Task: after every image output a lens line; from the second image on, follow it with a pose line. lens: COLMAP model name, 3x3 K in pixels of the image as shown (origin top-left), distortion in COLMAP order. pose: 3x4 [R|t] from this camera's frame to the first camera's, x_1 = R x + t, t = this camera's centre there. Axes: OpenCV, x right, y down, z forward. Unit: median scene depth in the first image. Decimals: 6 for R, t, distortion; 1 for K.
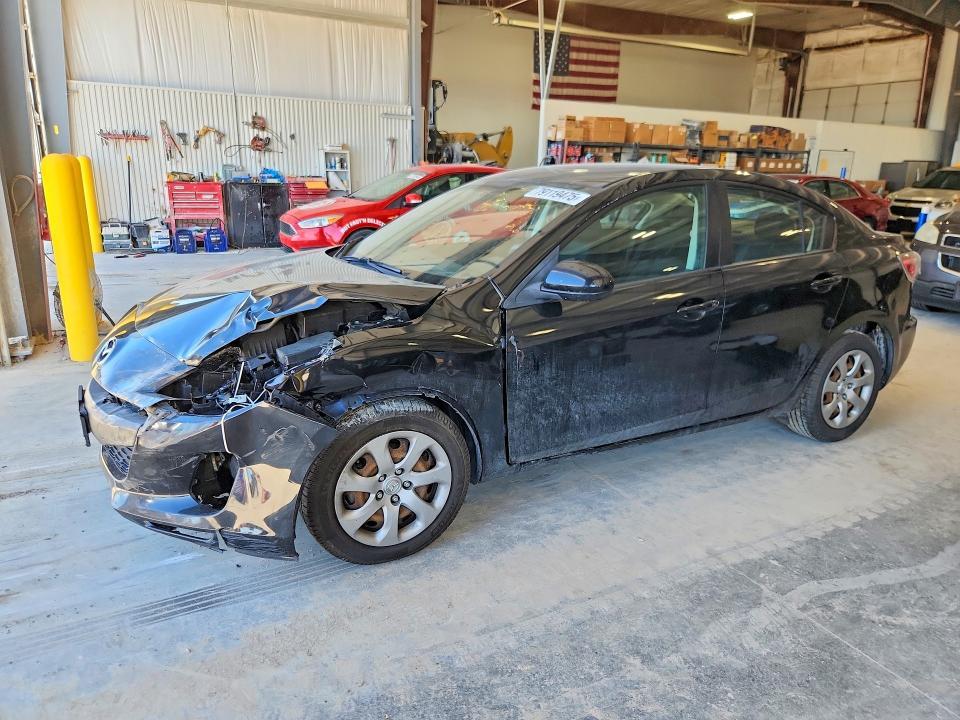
lens RADIAL K [[665.3, 0, 480.0], [0, 665.3, 360.0], [0, 0, 1]] dist [0.057297, -0.038098]
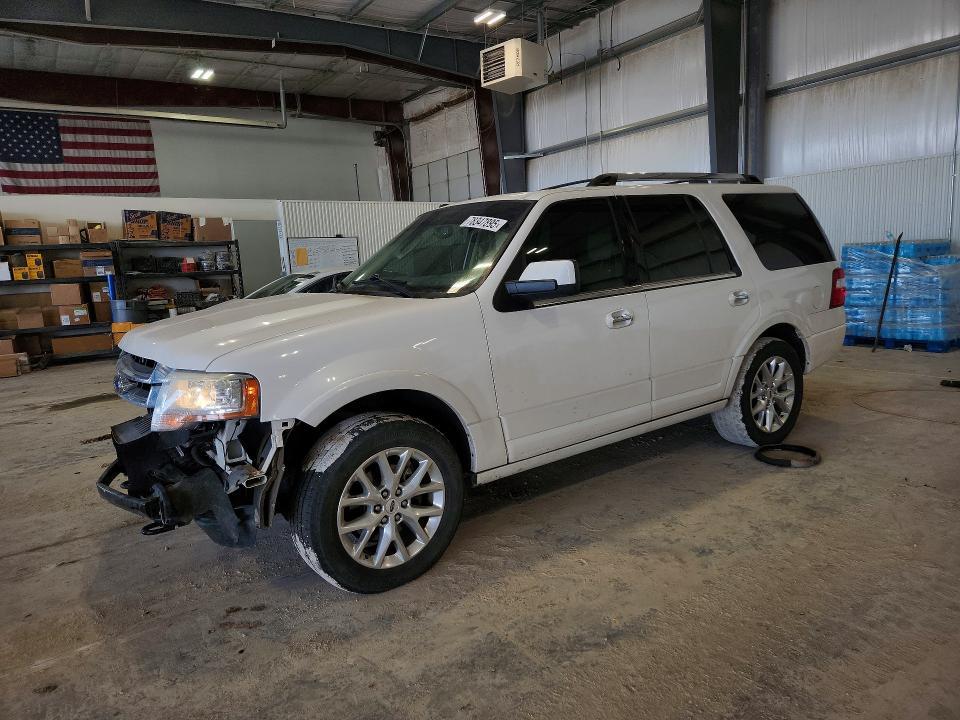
lens RADIAL K [[665.3, 0, 480.0], [0, 665.3, 360.0], [0, 0, 1]] dist [0.057297, -0.038098]
pose [[0.993677, -0.083185, 0.075410, 0.528647], [0.092749, 0.986663, -0.133767, -0.053435], [-0.063277, 0.139916, 0.988139, 0.237744]]
